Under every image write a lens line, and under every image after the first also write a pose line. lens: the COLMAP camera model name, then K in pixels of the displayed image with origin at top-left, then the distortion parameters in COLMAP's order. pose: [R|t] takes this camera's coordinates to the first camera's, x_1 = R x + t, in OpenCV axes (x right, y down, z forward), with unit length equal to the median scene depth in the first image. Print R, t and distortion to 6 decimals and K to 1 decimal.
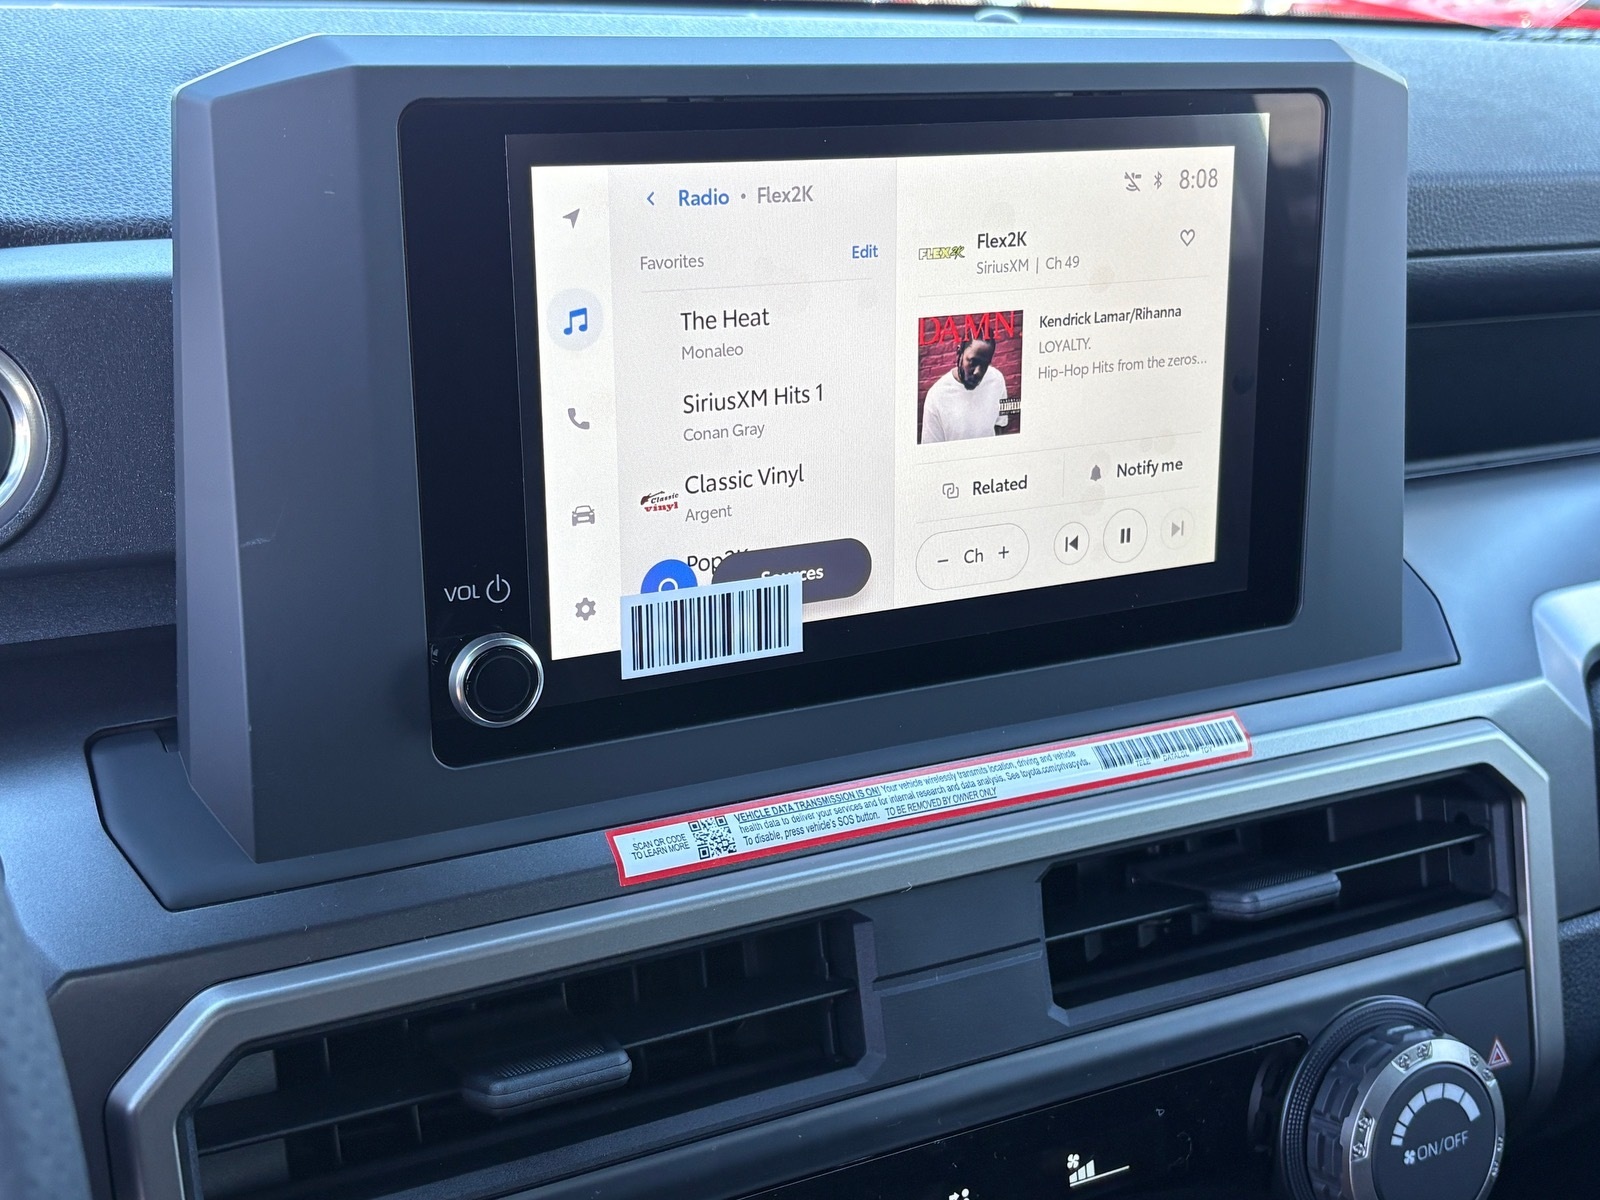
lens RADIAL K [[2088.8, 0, 800.6], [0, 2088.8, 607.7], [0, 0, 1]] dist [0.065484, 0.000000]
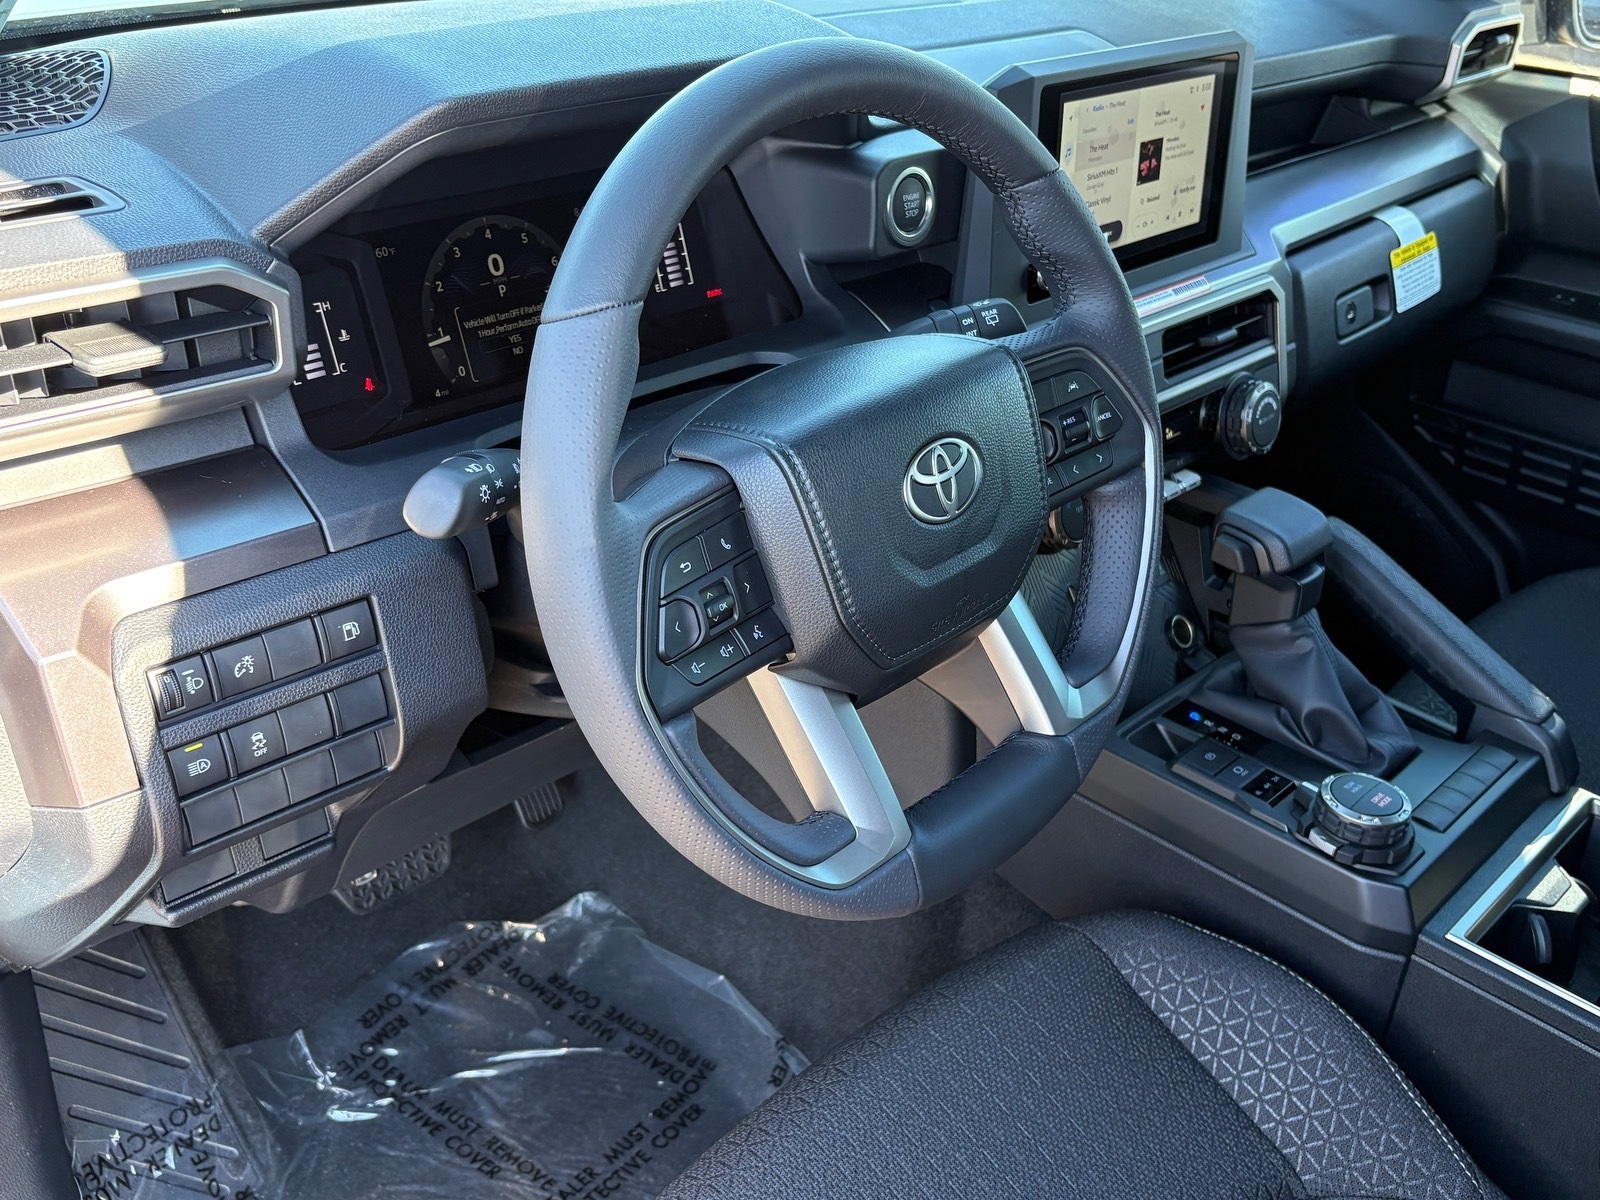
lens RADIAL K [[1571.5, 0, 787.2], [0, 1571.5, 596.0], [0, 0, 1]] dist [0.002236, 0.000000]
pose [[0.958339, -0.118991, 0.259670, -1.064380], [0.064335, 0.975658, 0.209649, -0.010605], [-0.278295, -0.184209, 0.942666, -1.064951]]
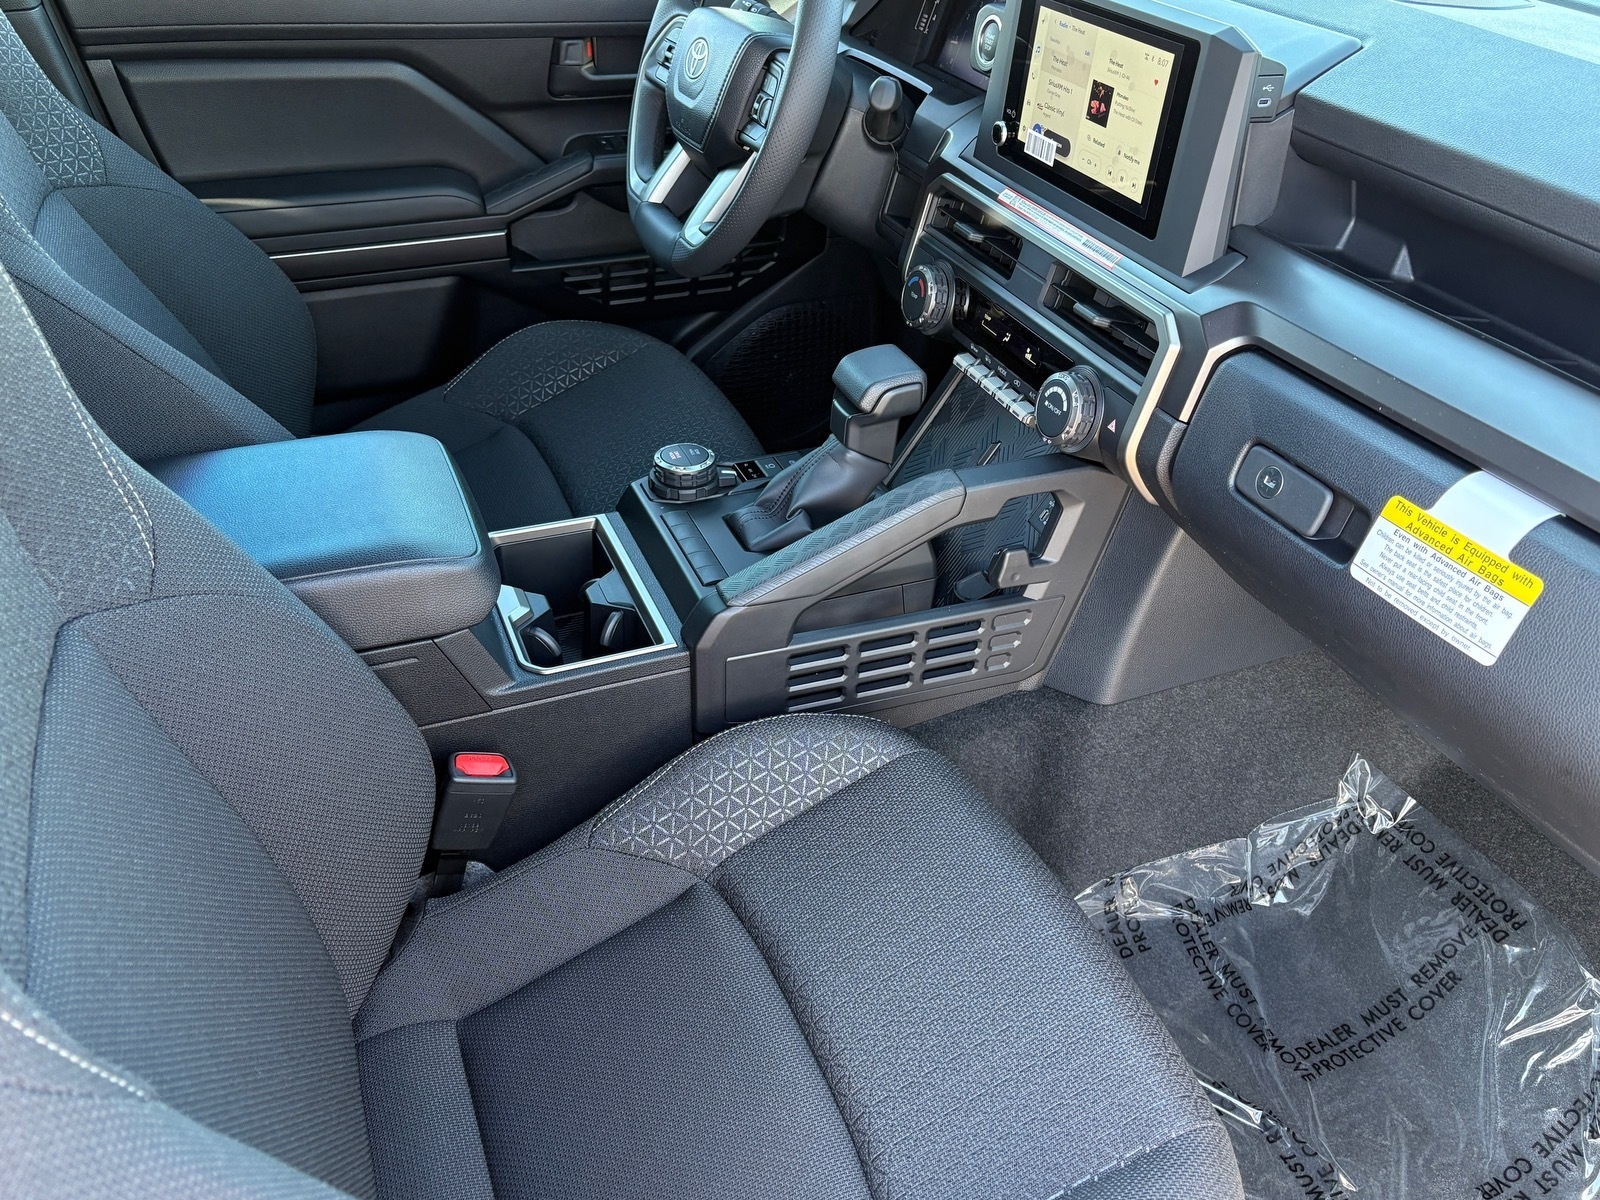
lens RADIAL K [[1359.8, 0, 796.2], [0, 1359.8, 602.7], [0, 0, 1]] dist [0.006729, 0.003776]
pose [[-0.137358, 0.524584, -0.840205, 2.343624], [-0.325354, 0.777286, 0.538490, -0.496538], [0.935563, 0.347330, 0.063909, 0.699733]]
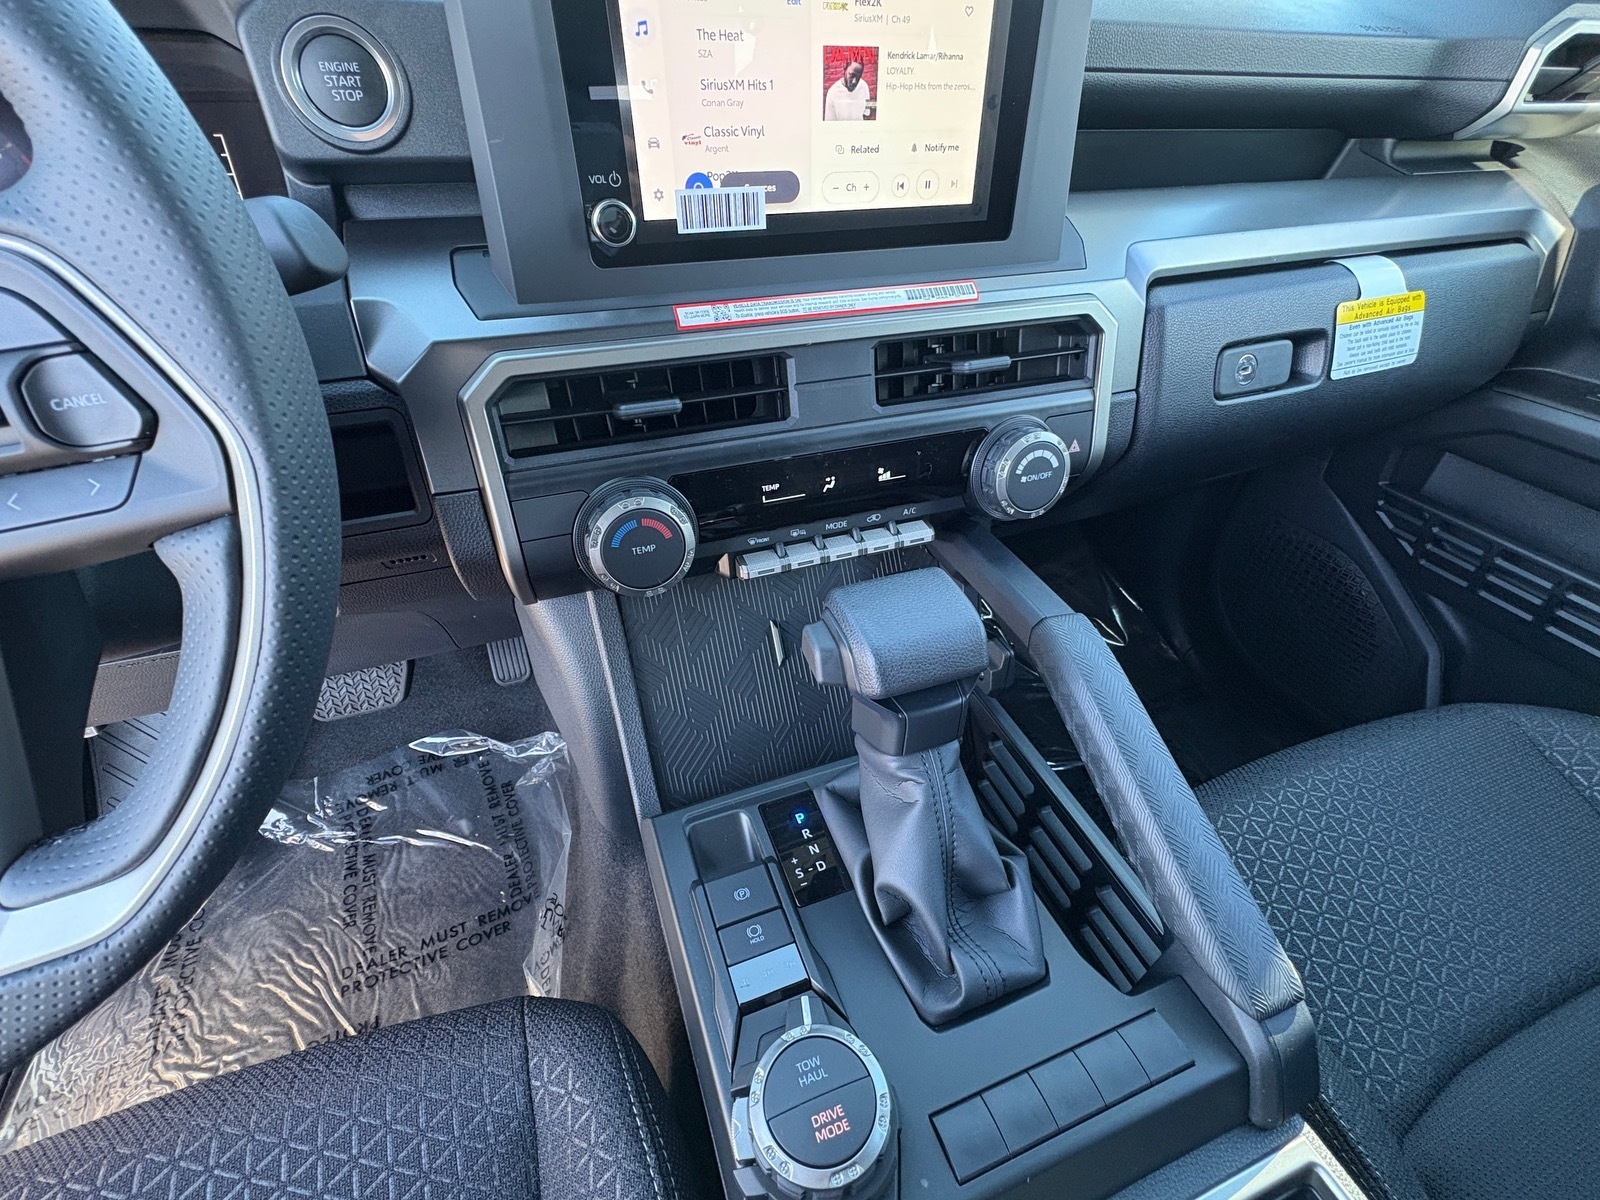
lens RADIAL K [[695.8, 0, 792.5], [0, 695.8, 598.6], [0, 0, 1]] dist [0.002639, -0.002124]
pose [[0.988178, 0.076562, -0.132824, 0.156708], [-0.028738, 0.943522, 0.330061, 0.146459], [0.150592, -0.322342, 0.934568, 0.180366]]
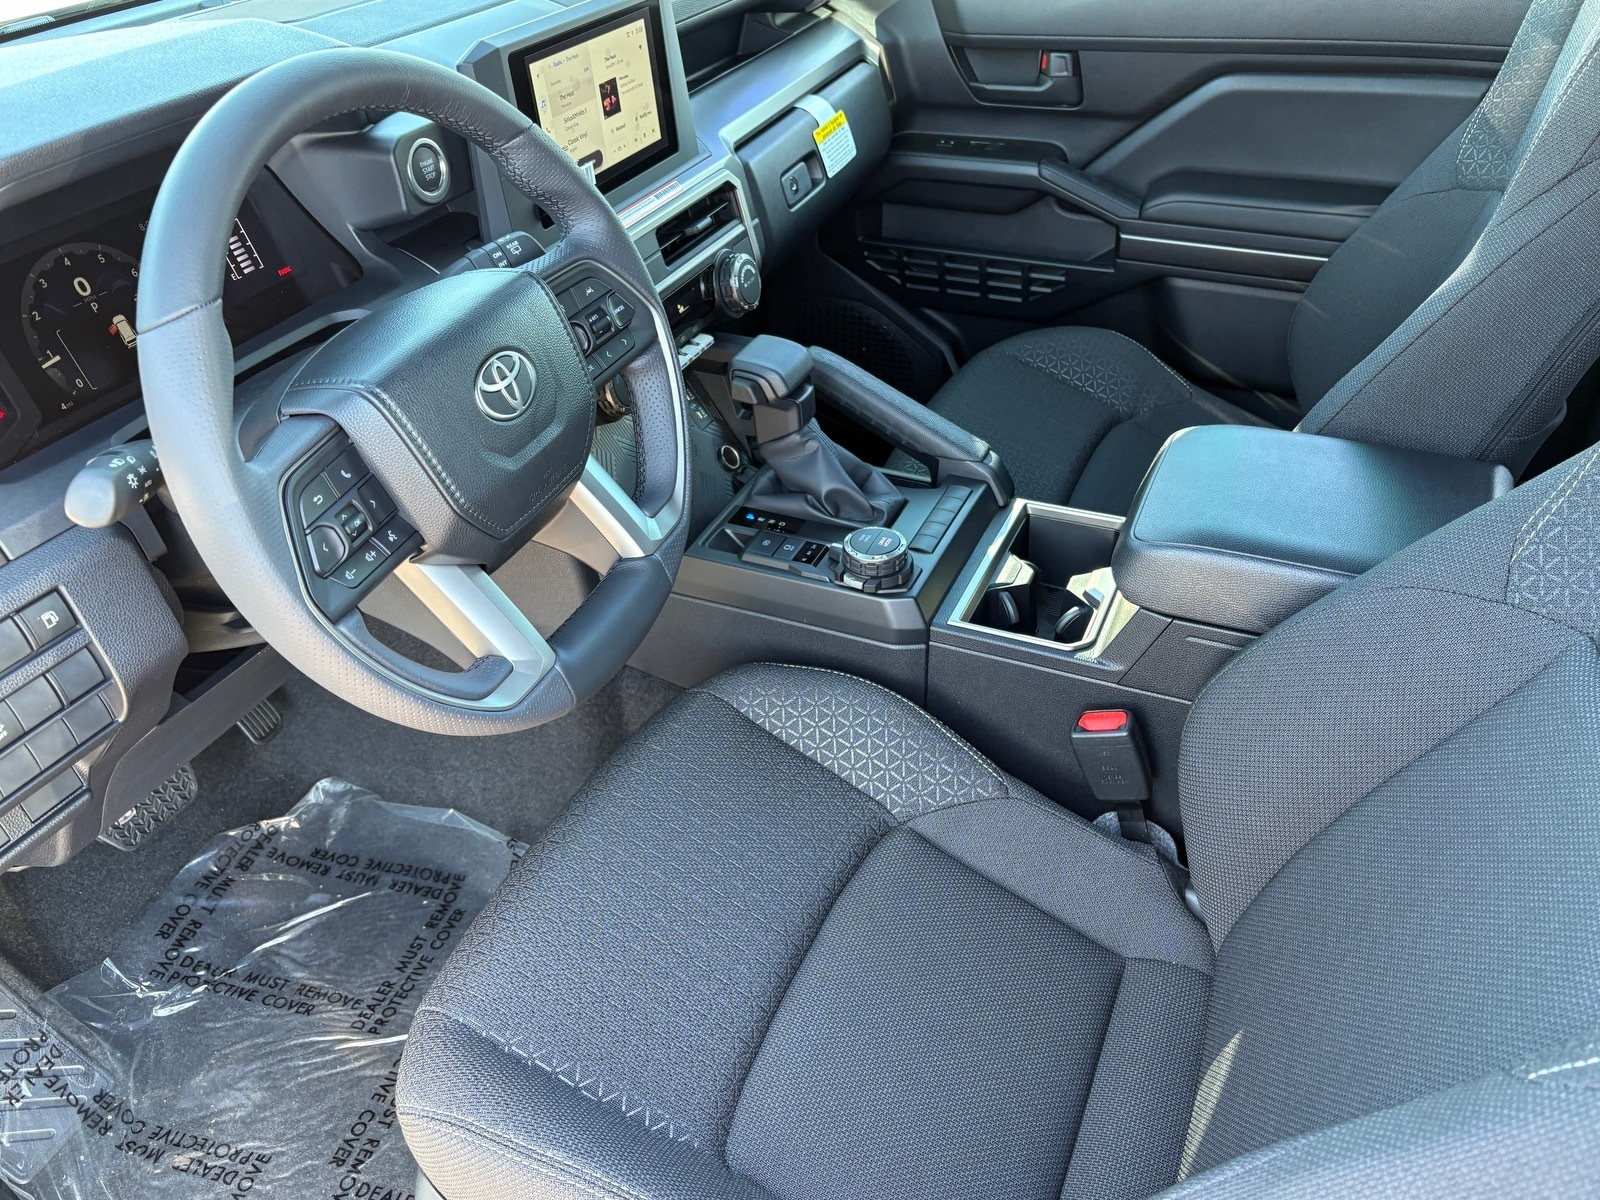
lens RADIAL K [[1288.7, 0, 806.5], [0, 1288.7, 607.2], [0, 0, 1]] dist [0.013074, -0.023092]
pose [[0.794366, -0.387258, 0.467989, -1.076220], [0.229729, 0.904735, 0.358720, -0.034934], [-0.562323, -0.177444, 0.807655, -1.223333]]
